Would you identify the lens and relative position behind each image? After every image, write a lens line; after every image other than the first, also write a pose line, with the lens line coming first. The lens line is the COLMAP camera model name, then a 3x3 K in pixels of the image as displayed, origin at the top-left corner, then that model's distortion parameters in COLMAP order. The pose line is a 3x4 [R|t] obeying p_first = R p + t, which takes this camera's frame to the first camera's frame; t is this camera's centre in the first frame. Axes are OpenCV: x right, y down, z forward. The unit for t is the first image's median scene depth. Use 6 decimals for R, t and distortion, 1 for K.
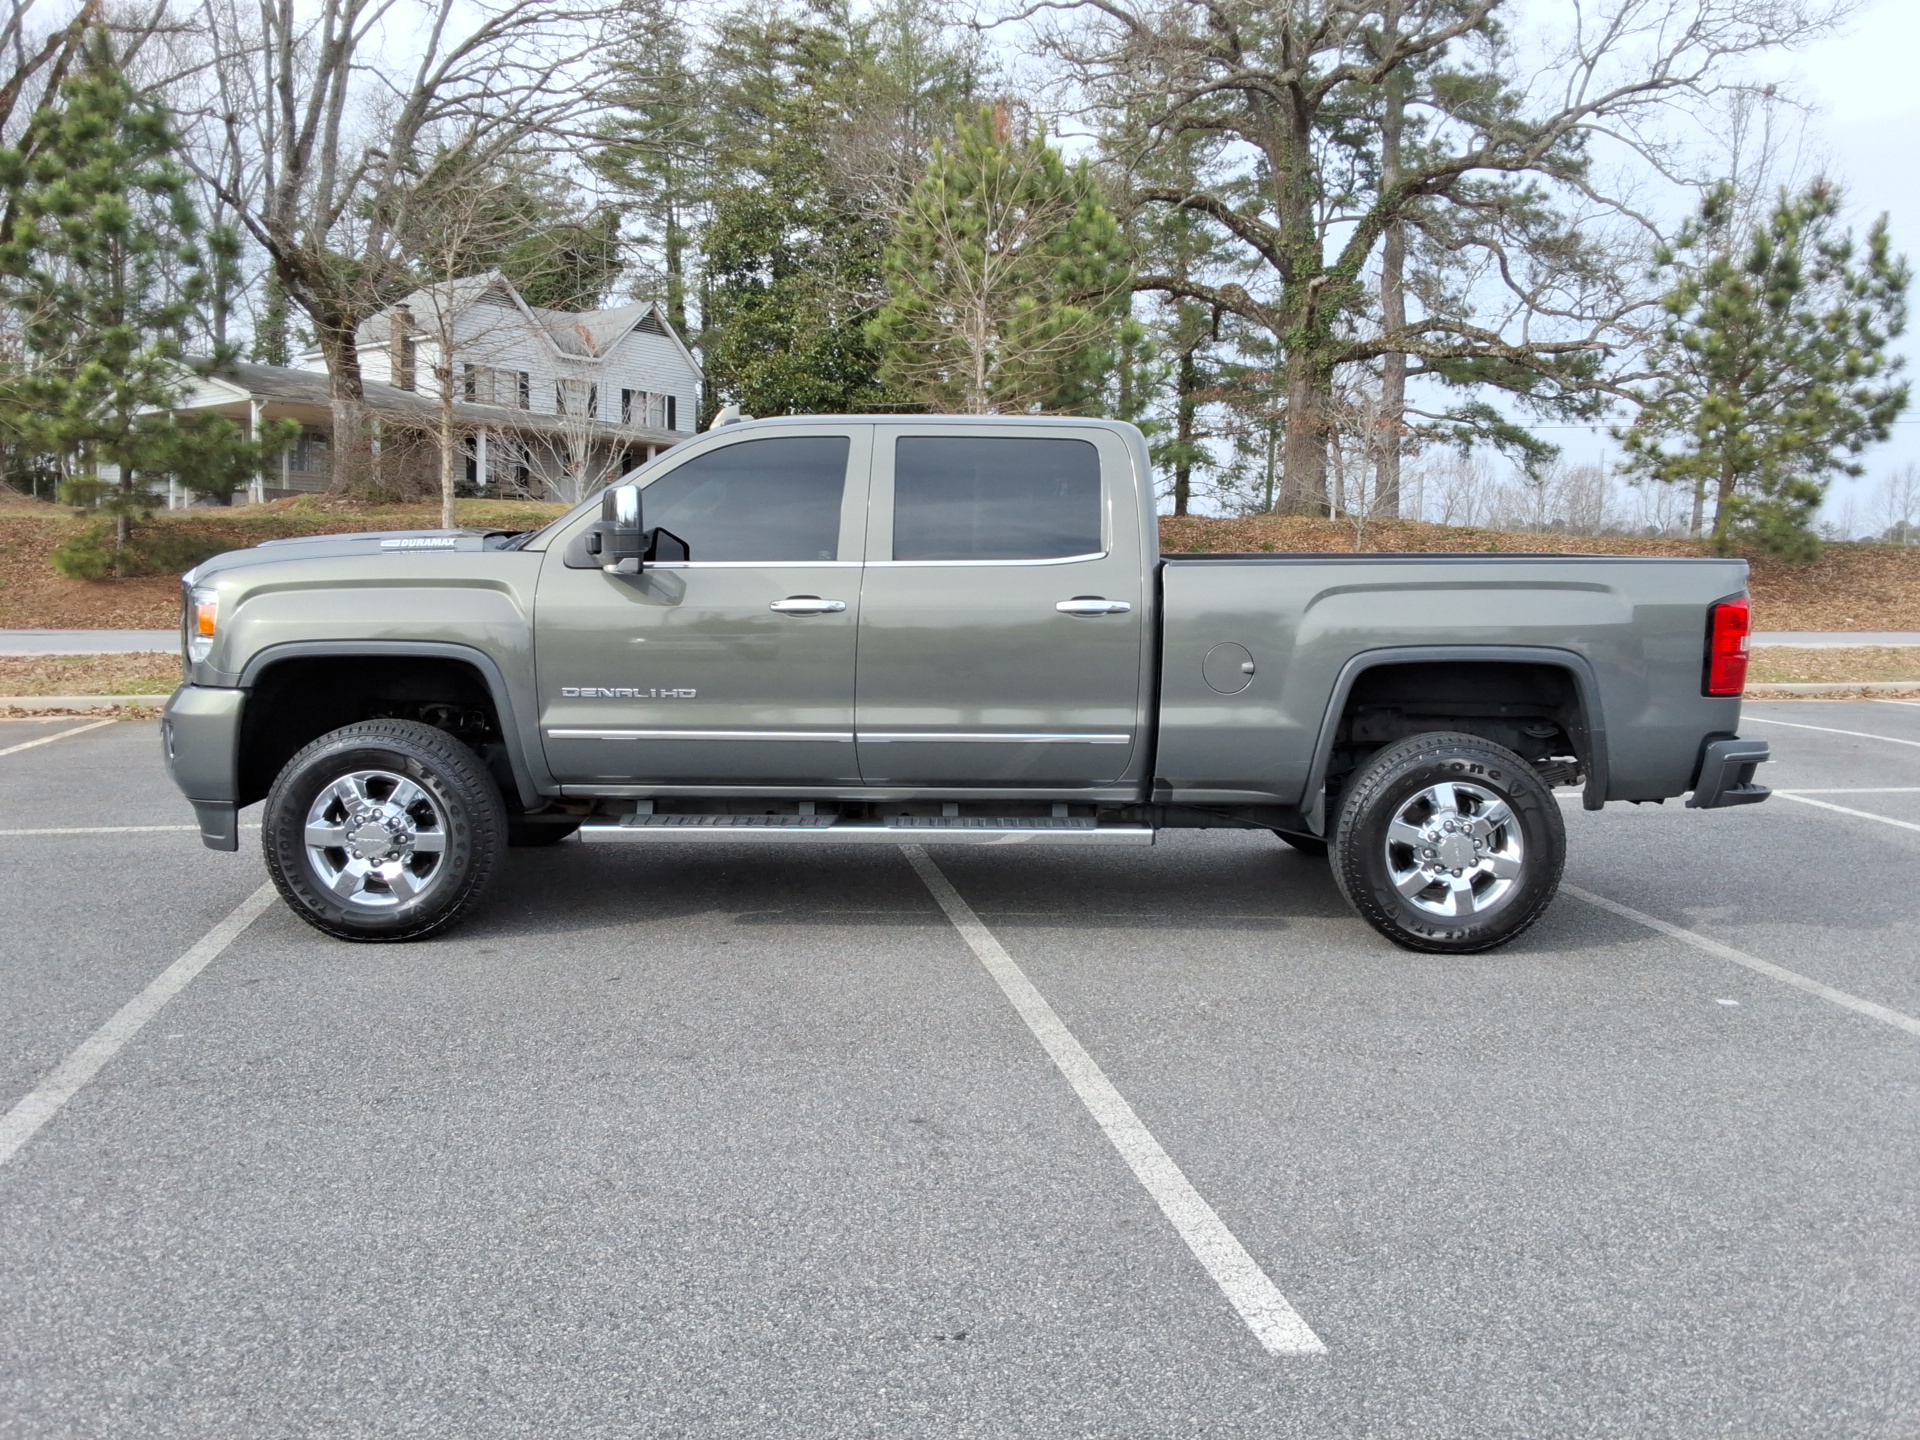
lens RADIAL K [[1533.0, 0, 973.6], [0, 1533.0, 718.4], [0, 0, 1]] dist [0.114865, -0.181658]
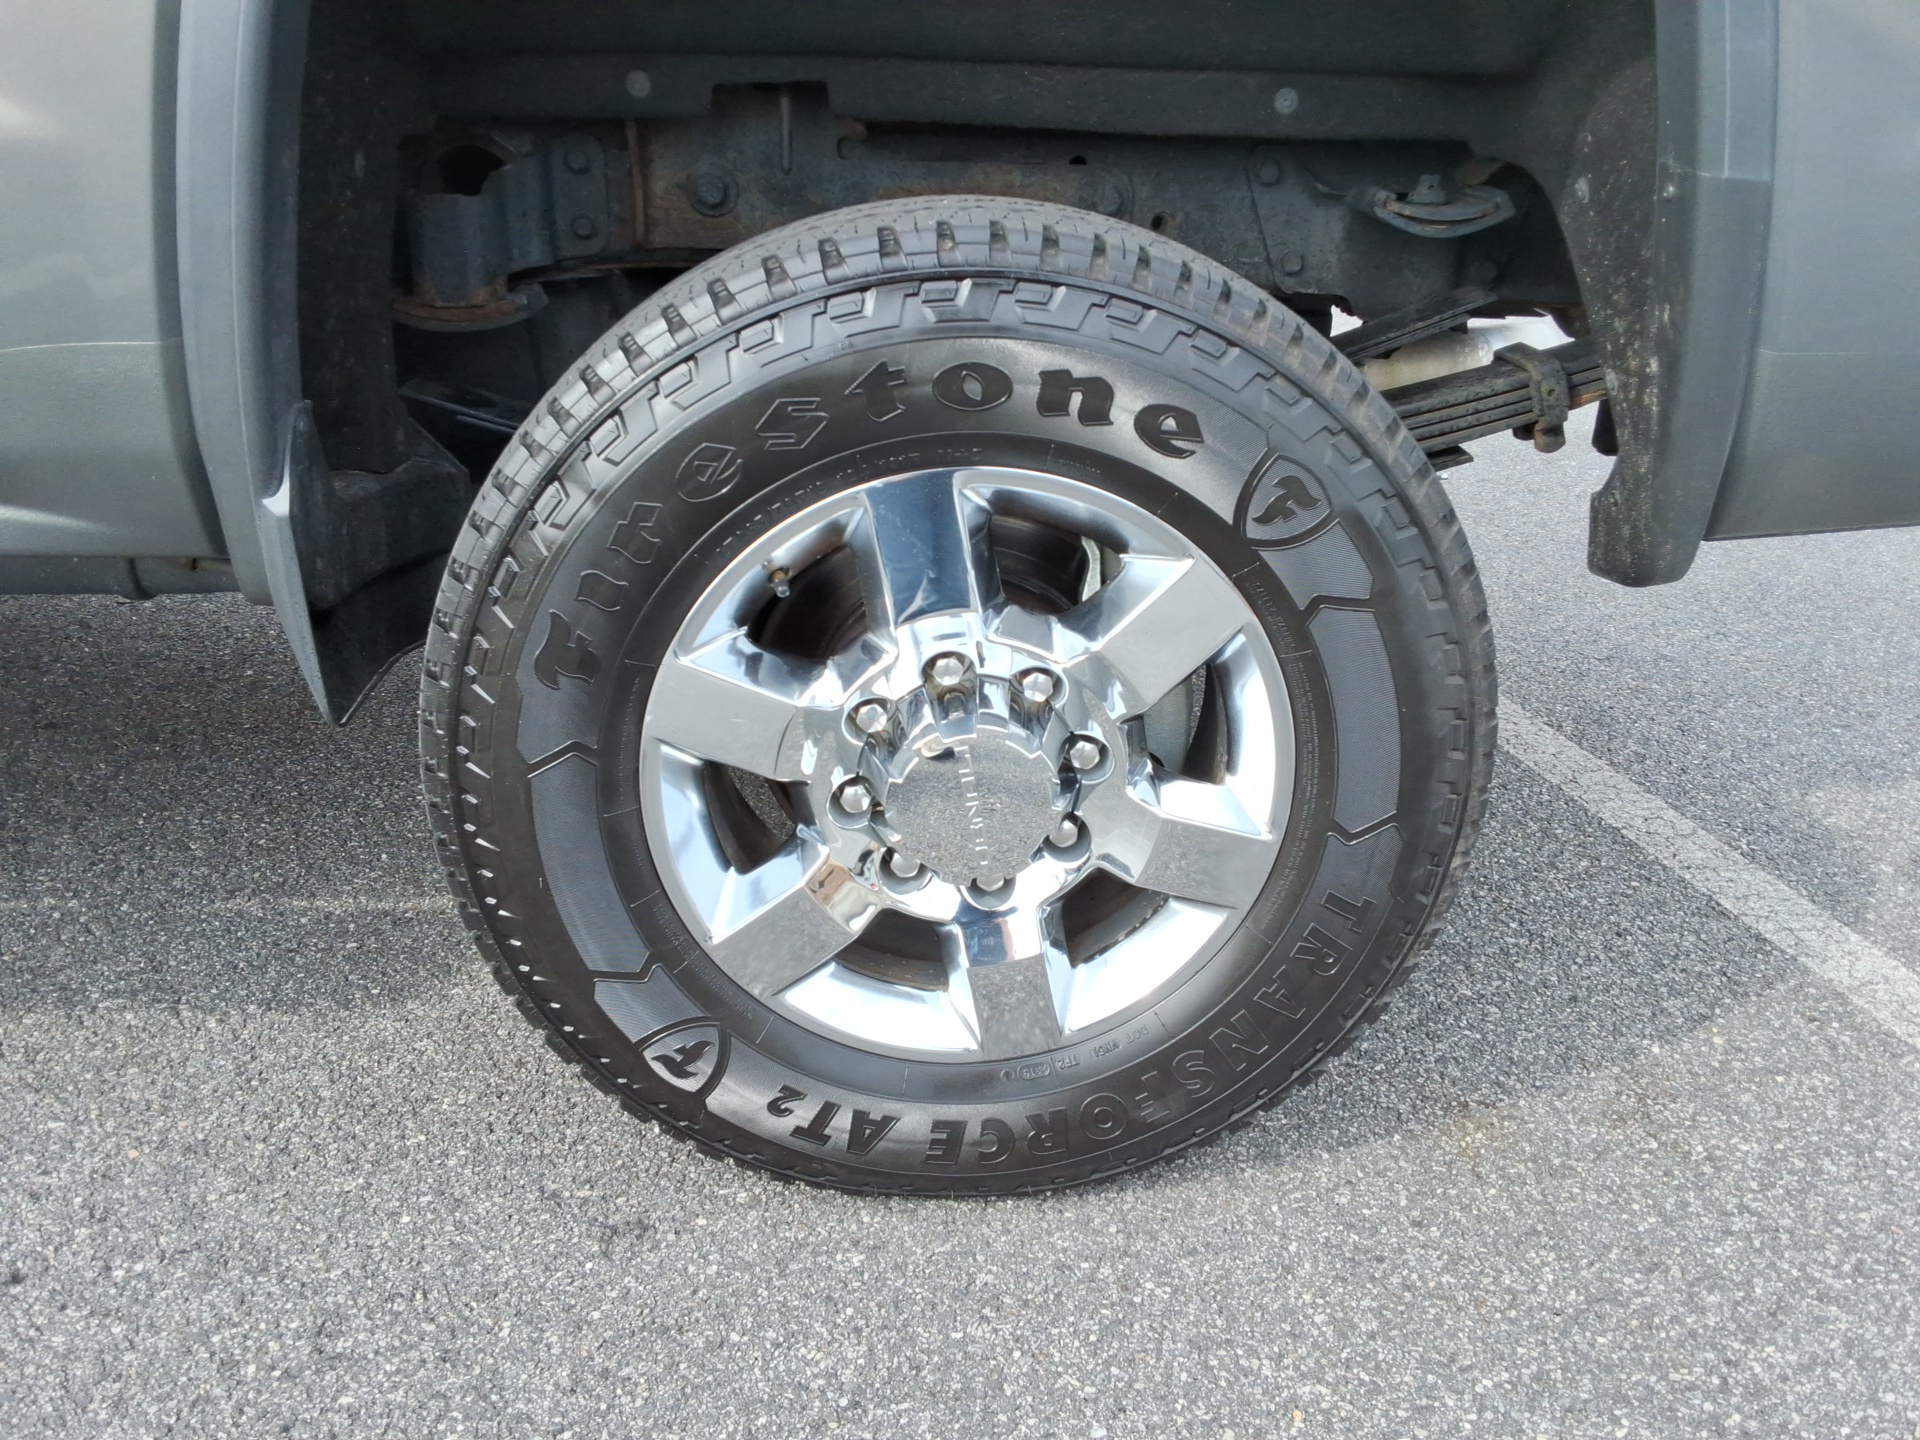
lens RADIAL K [[1533.0, 0, 973.6], [0, 1533.0, 718.4], [0, 0, 1]] dist [0.114865, -0.181658]
pose [[0.998859, 0.004378, 0.047550, 0.057541], [-0.017548, 0.959768, 0.280245, 0.003365], [-0.044410, -0.280760, 0.958750, 0.153394]]
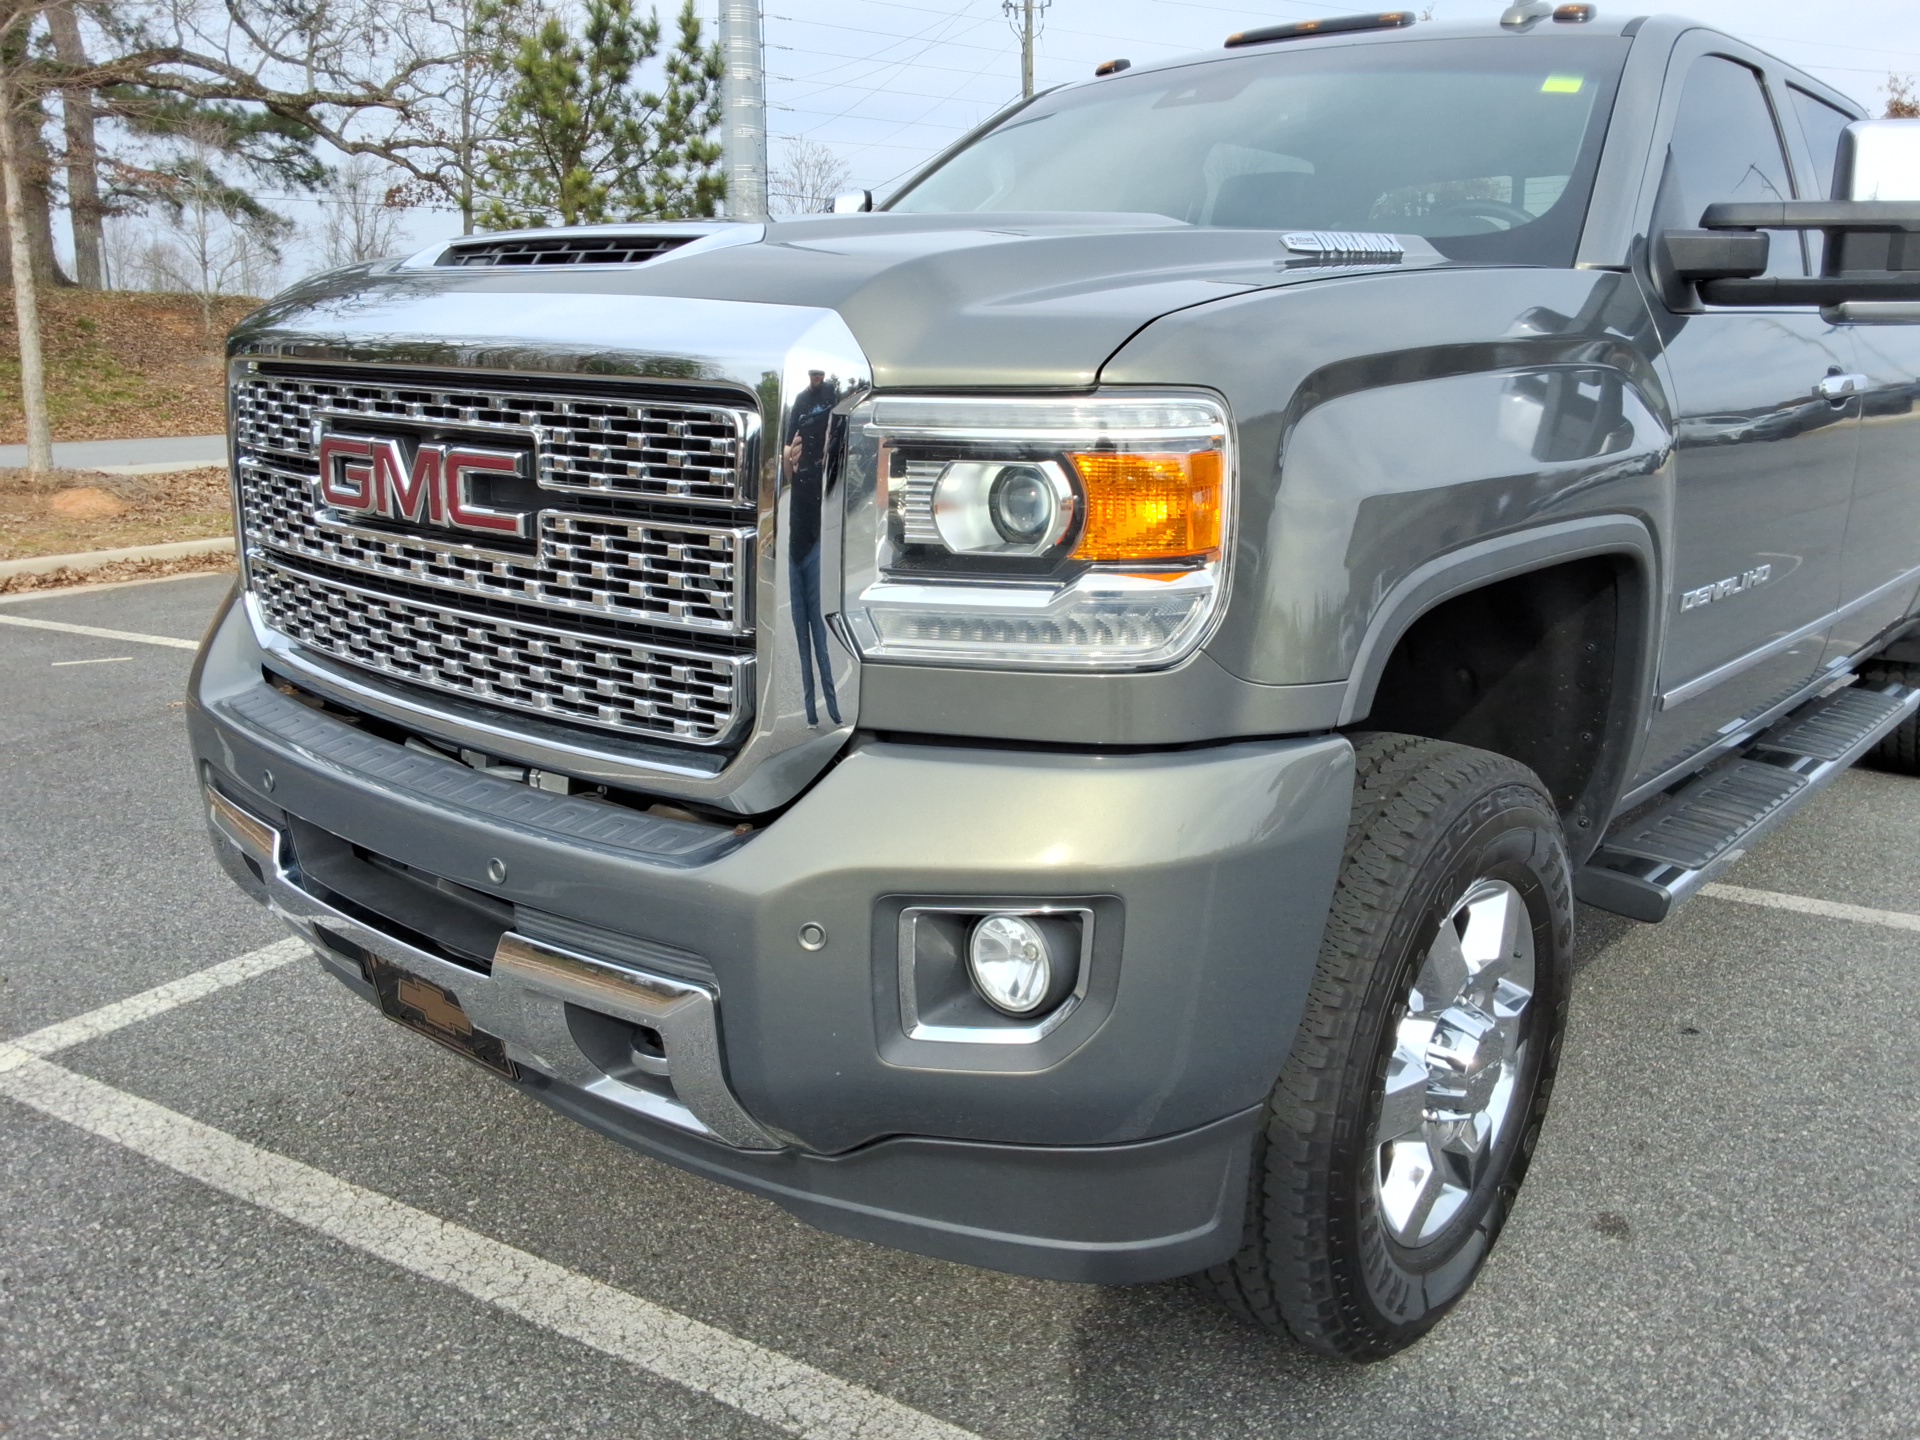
lens RADIAL K [[1547.7, 0, 967.6], [0, 1547.7, 706.1], [0, 0, 1]] dist [0.072842, -0.112842]
pose [[0.655338, -0.173278, 0.735191, -0.136419], [0.081900, 0.983893, 0.158890, -0.014082], [-0.750882, -0.043914, 0.658975, 0.162059]]
